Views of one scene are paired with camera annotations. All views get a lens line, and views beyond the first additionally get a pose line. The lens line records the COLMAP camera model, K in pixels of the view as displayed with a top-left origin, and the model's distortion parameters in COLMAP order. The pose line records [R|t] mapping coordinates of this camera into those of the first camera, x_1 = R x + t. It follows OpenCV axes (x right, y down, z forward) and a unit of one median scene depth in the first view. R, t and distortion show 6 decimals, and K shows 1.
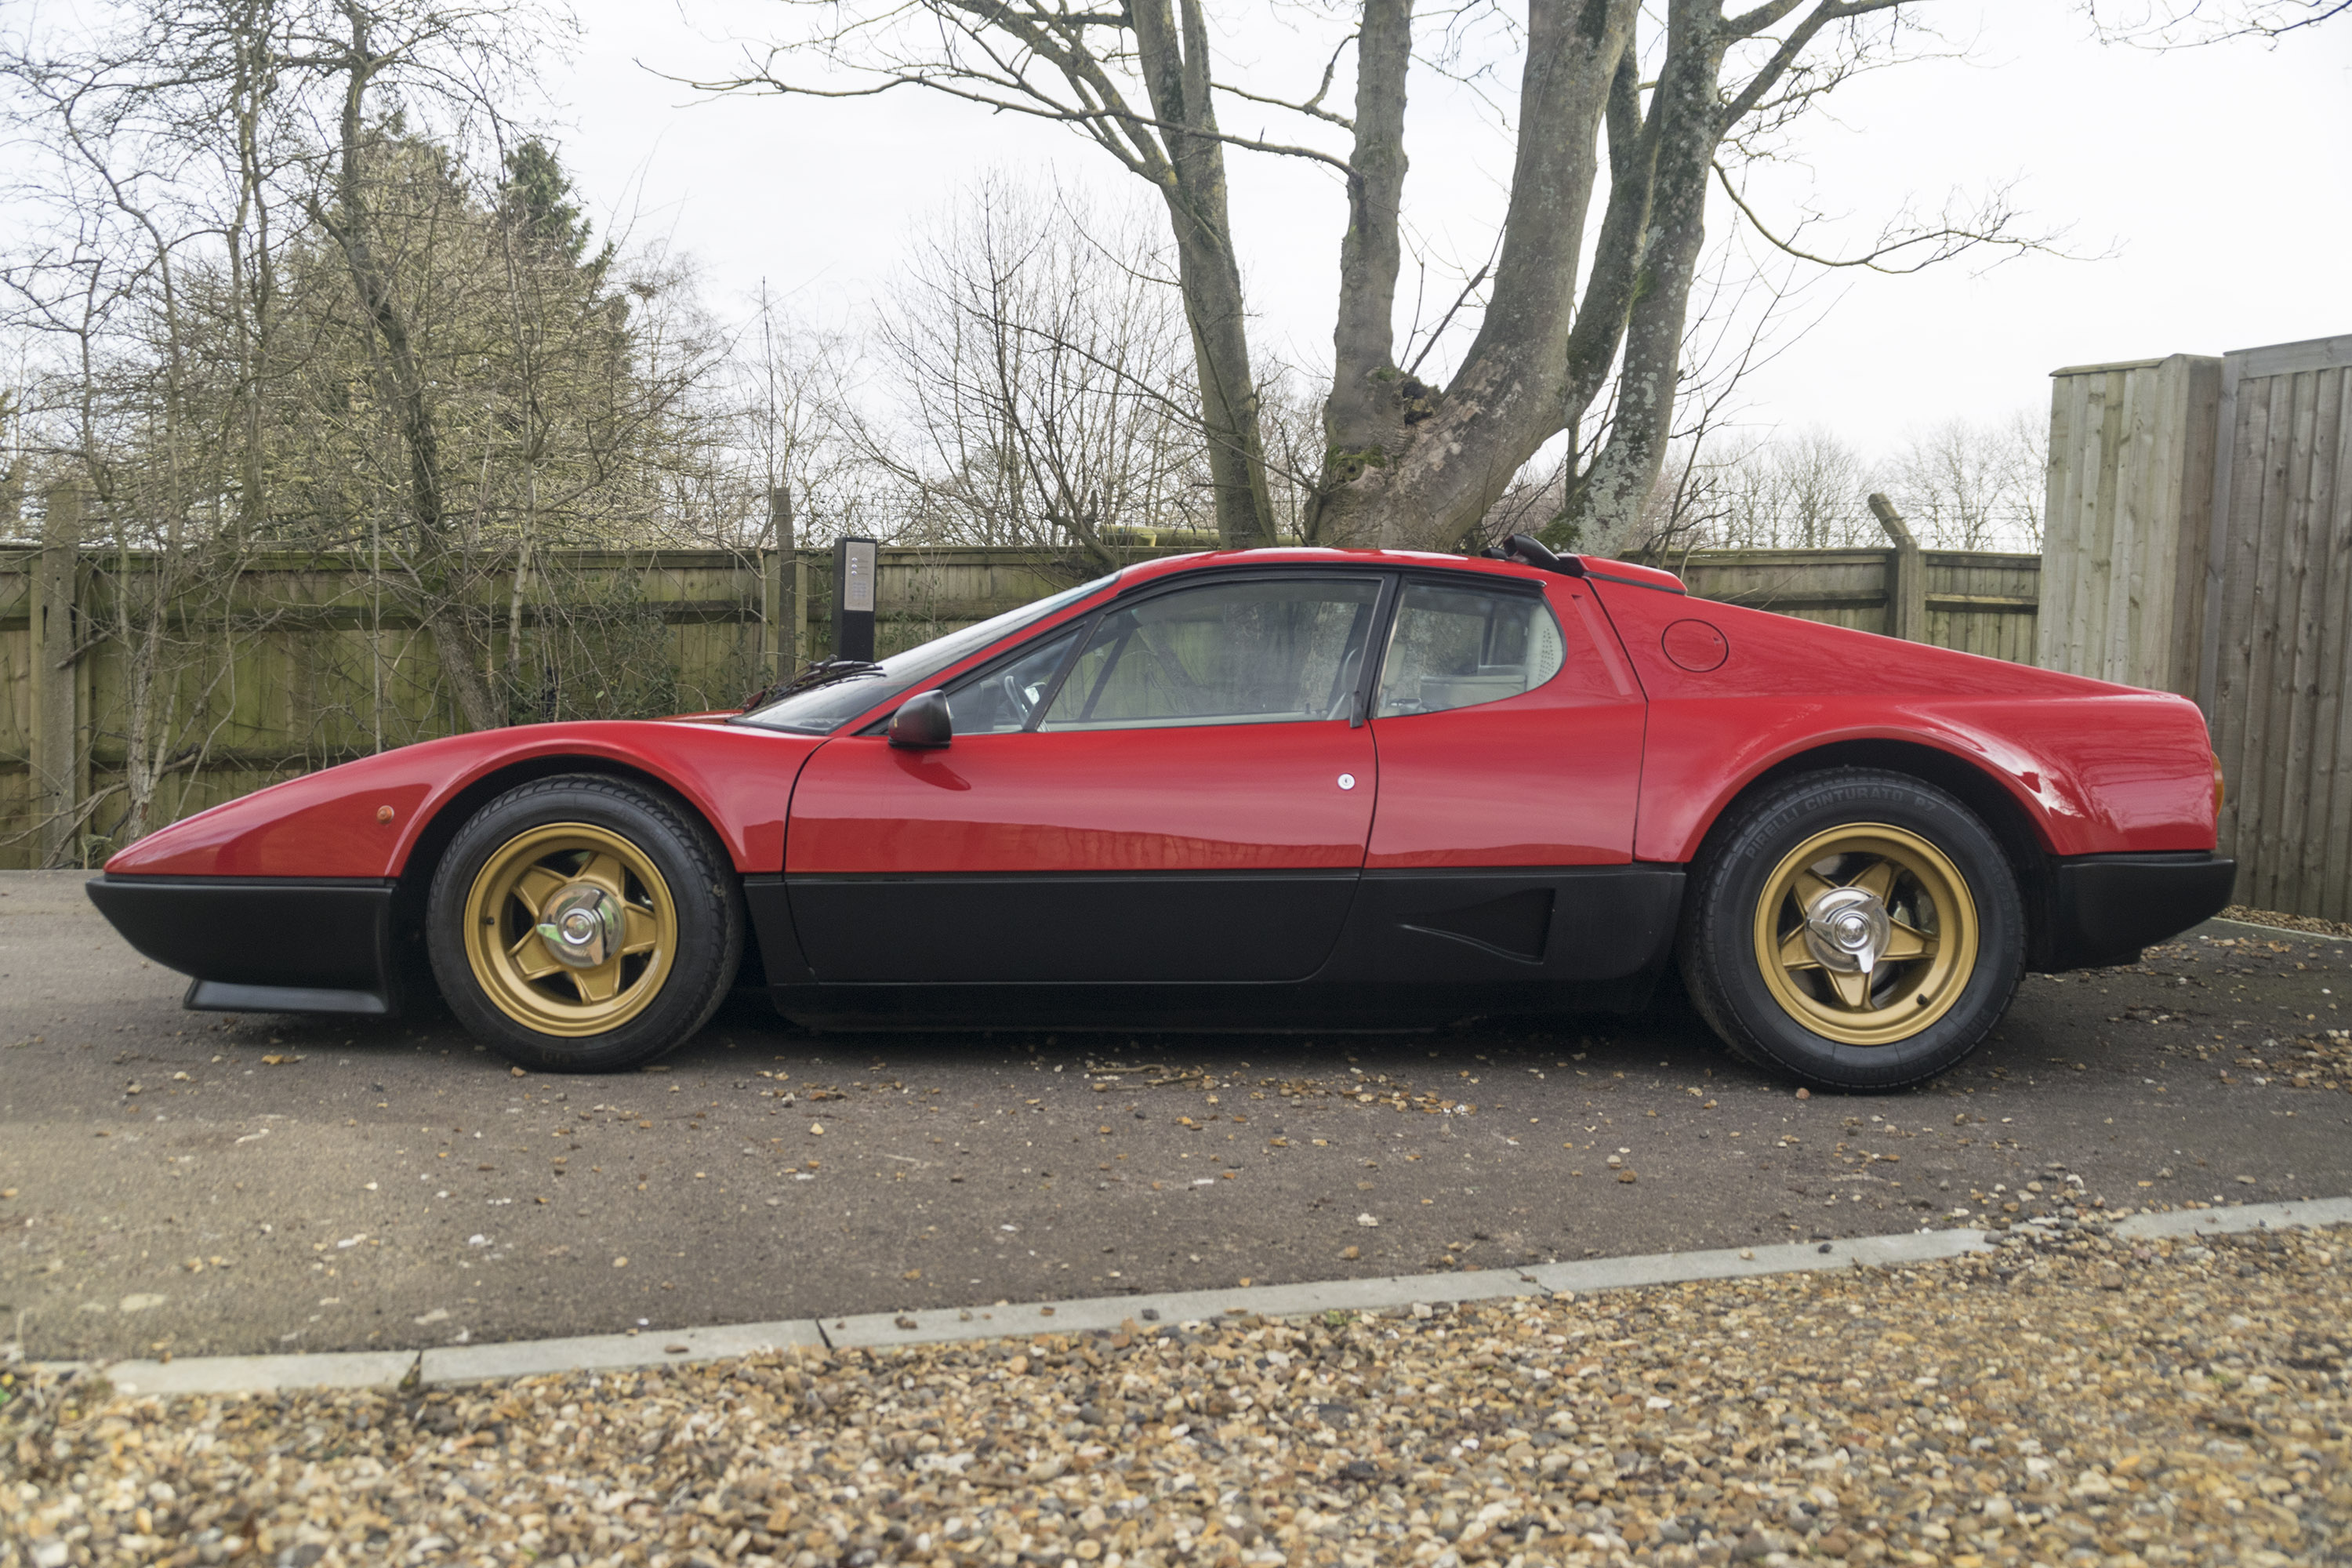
lens RADIAL K [[2342.3, 0, 1174.0], [0, 2342.3, 816.0], [0, 0, 1]] dist [-0.011969, 0.005493]
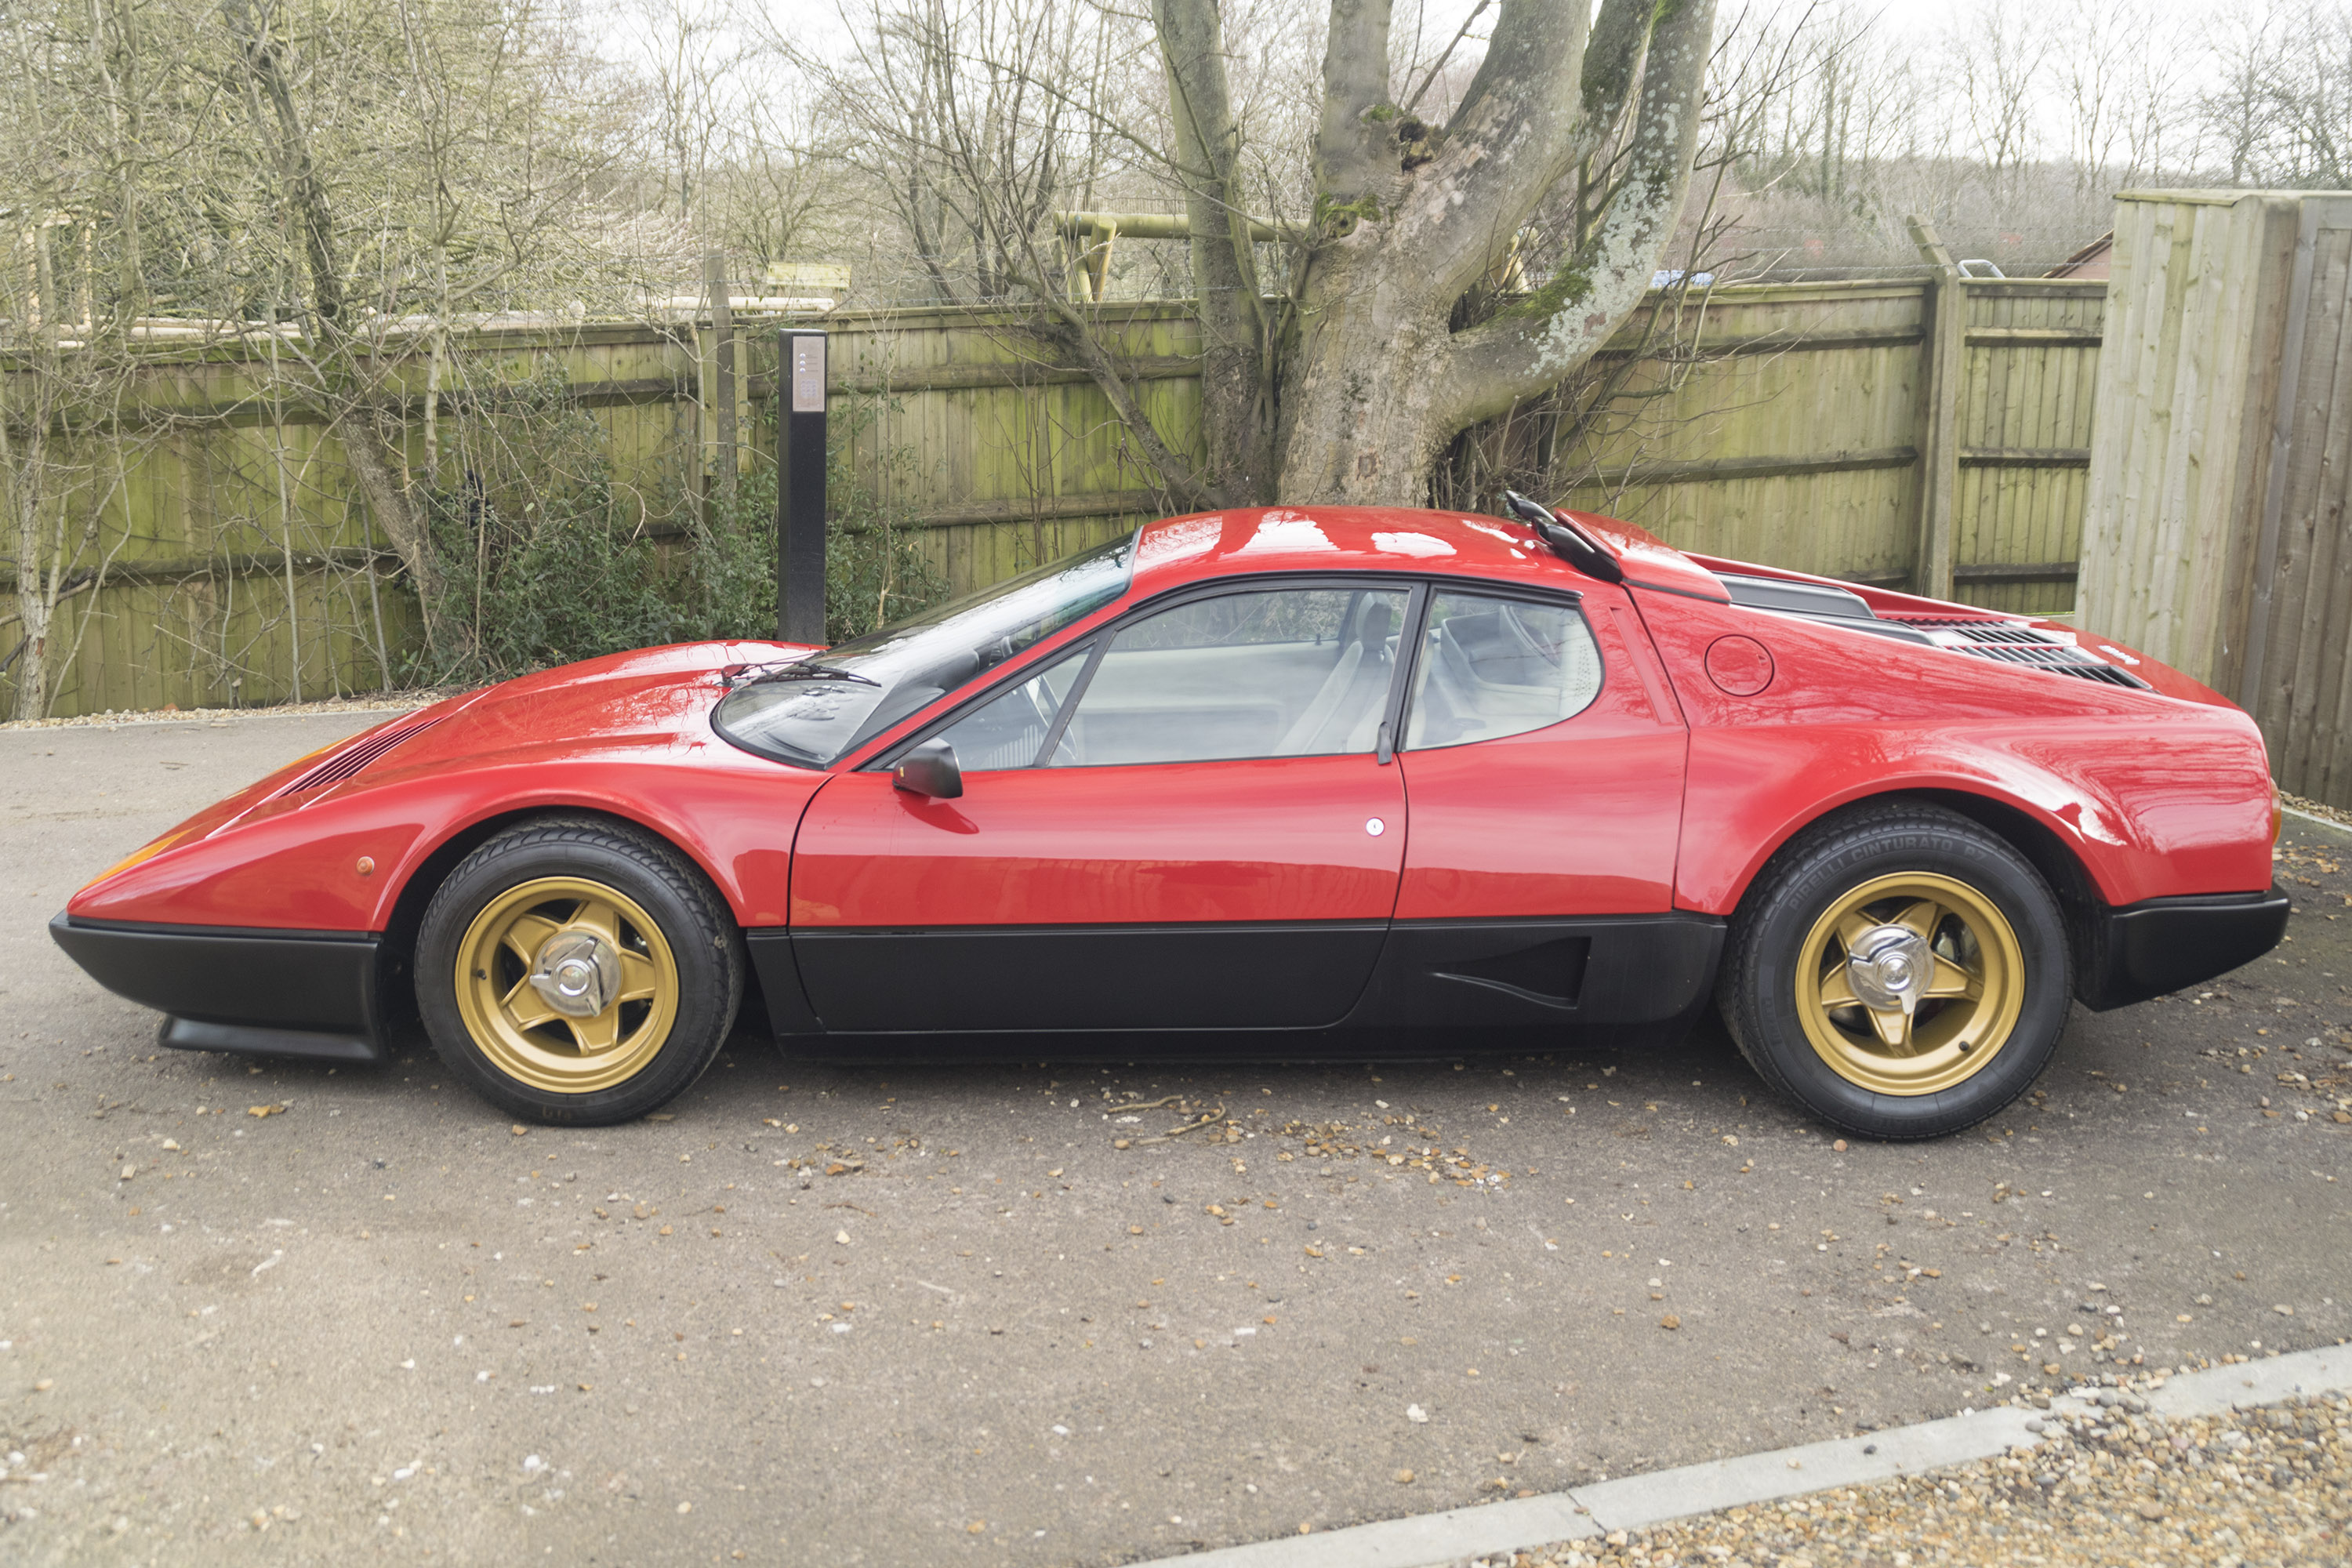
lens RADIAL K [[2571.5, 0, 1172.1], [0, 2571.5, 786.6], [0, 0, 1]] dist [-0.020414, 0.005260]
pose [[0.999747, -0.012026, 0.019008, -0.028078], [0.009177, 0.989616, 0.143445, -0.176561], [-0.020536, -0.143234, 0.989476, -0.034750]]
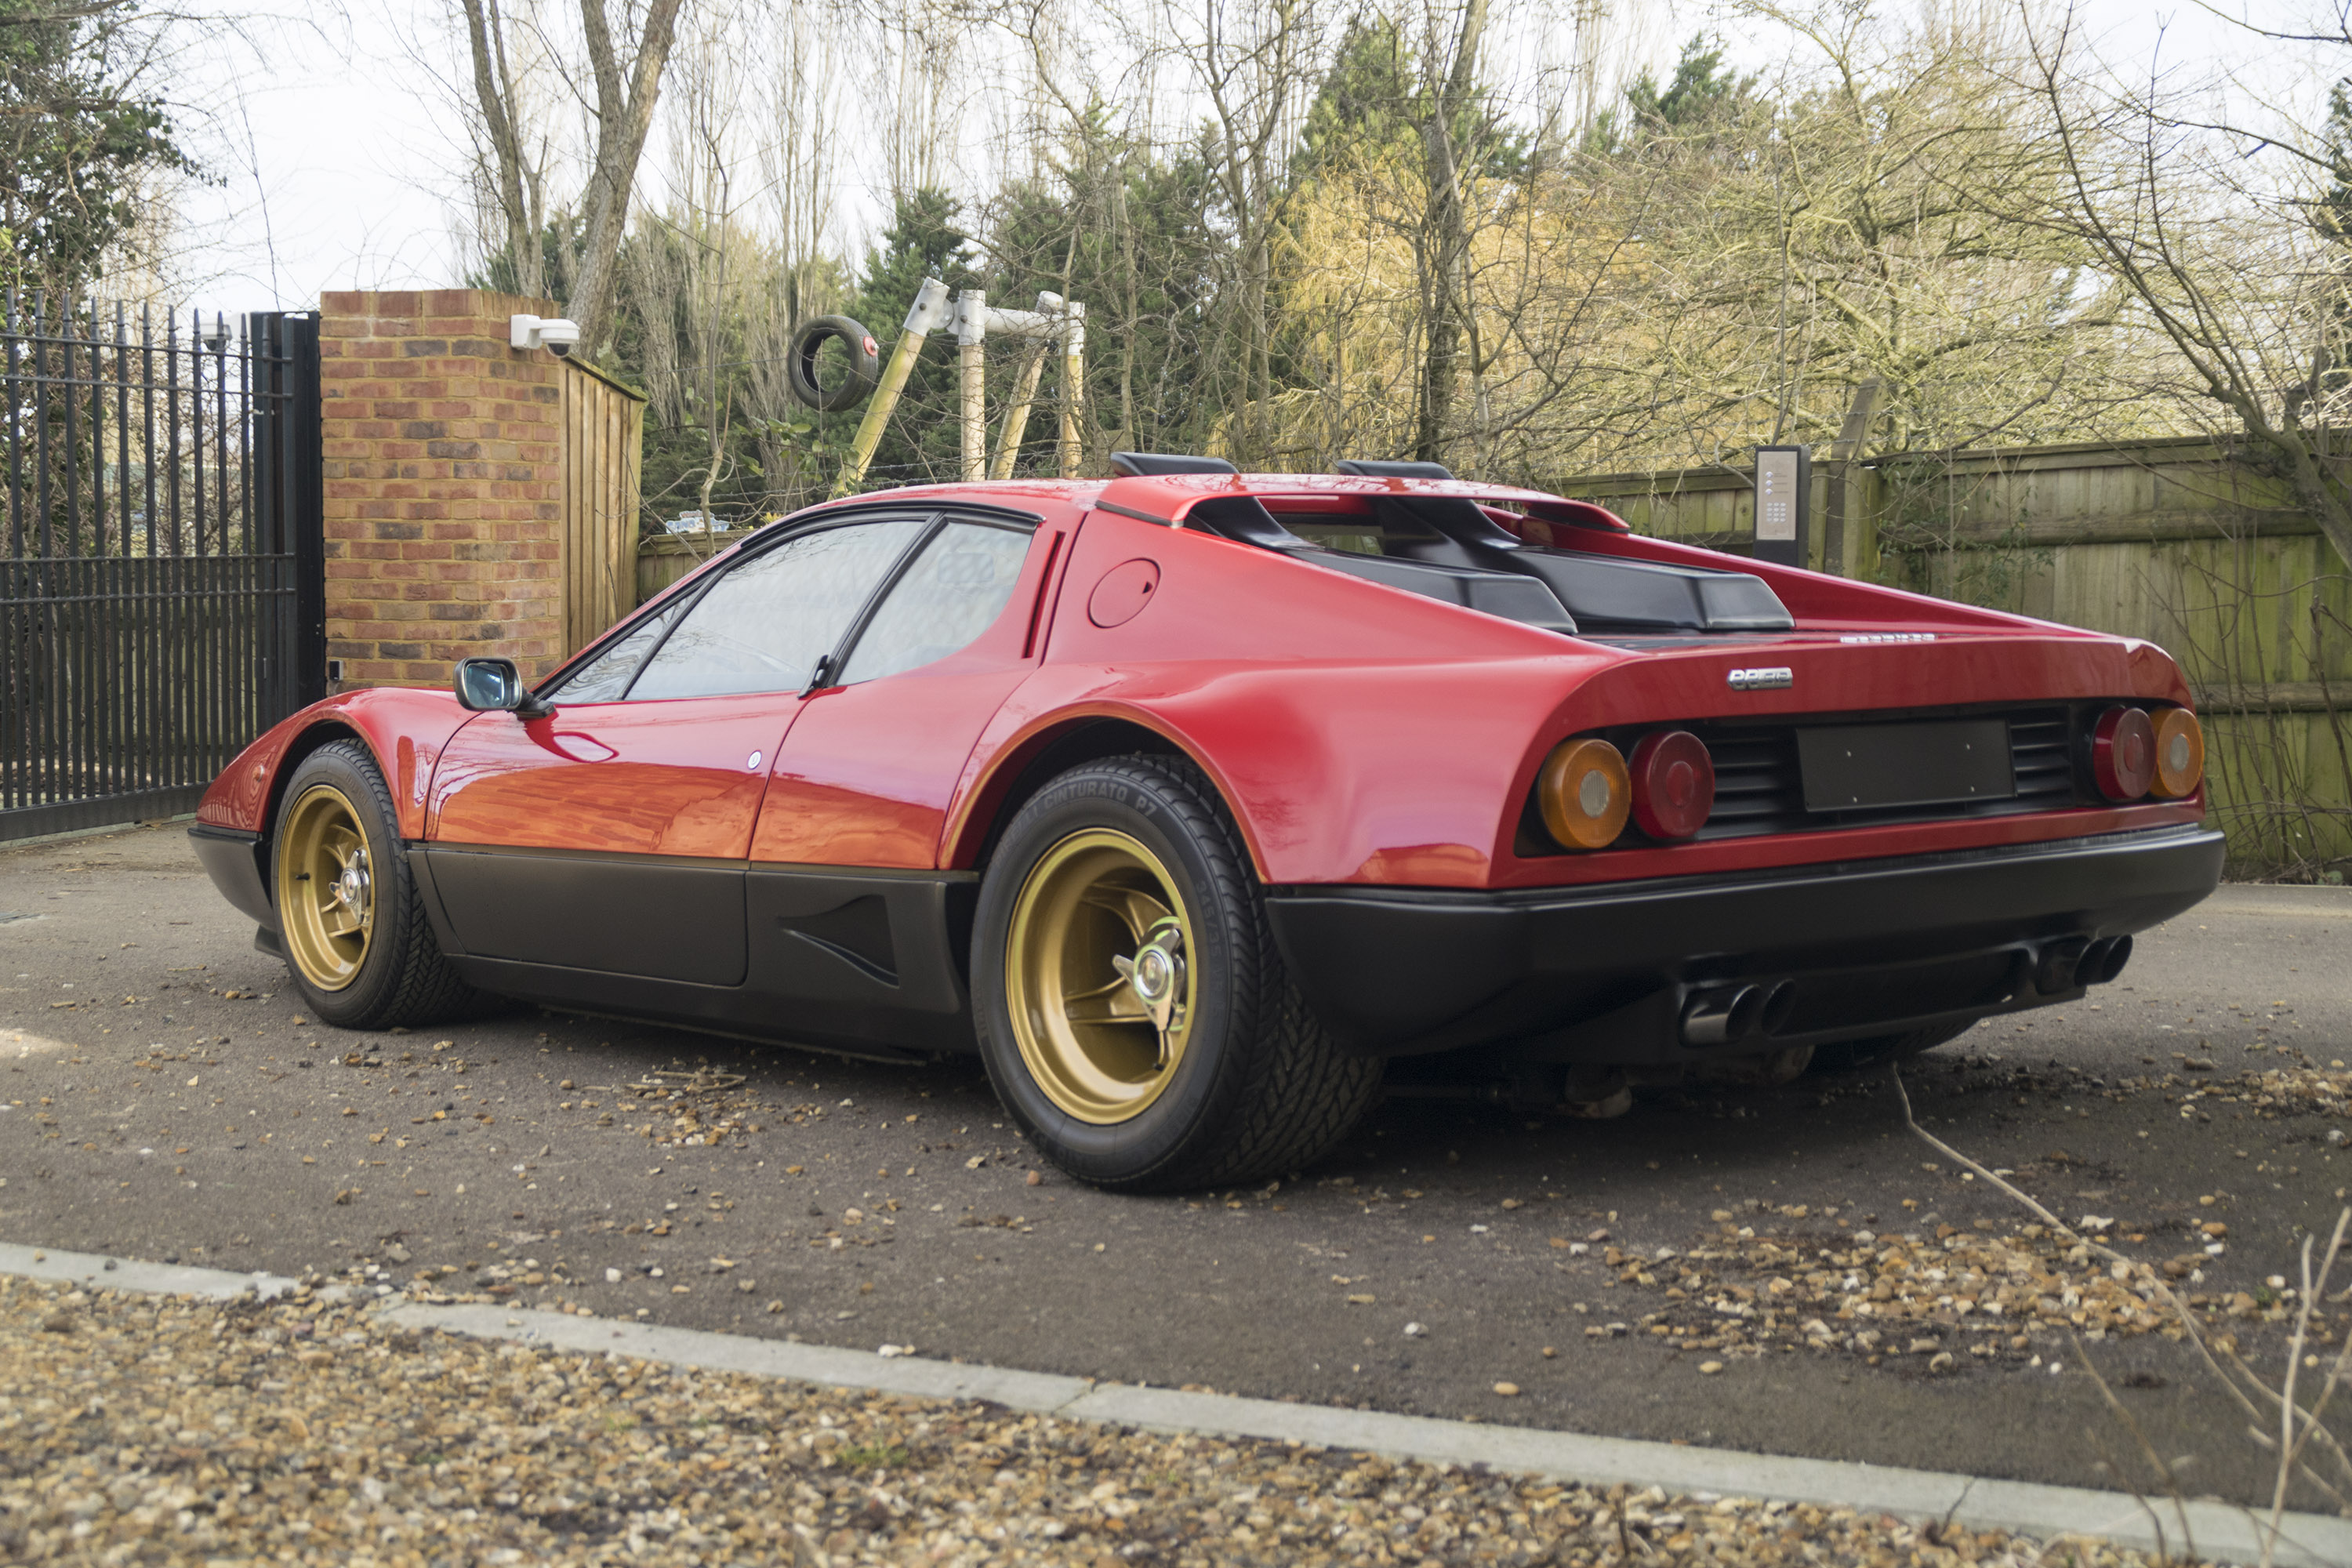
lens RADIAL K [[3088.1, 0, 1177.6], [0, 3088.1, 778.1], [0, 0, 1]] dist [-0.012773, 0.035508]
pose [[0.690802, 0.023083, -0.722675, 0.966323], [-0.028655, 0.999579, 0.004537, -0.016314], [0.722476, 0.017575, 0.691173, 0.318122]]
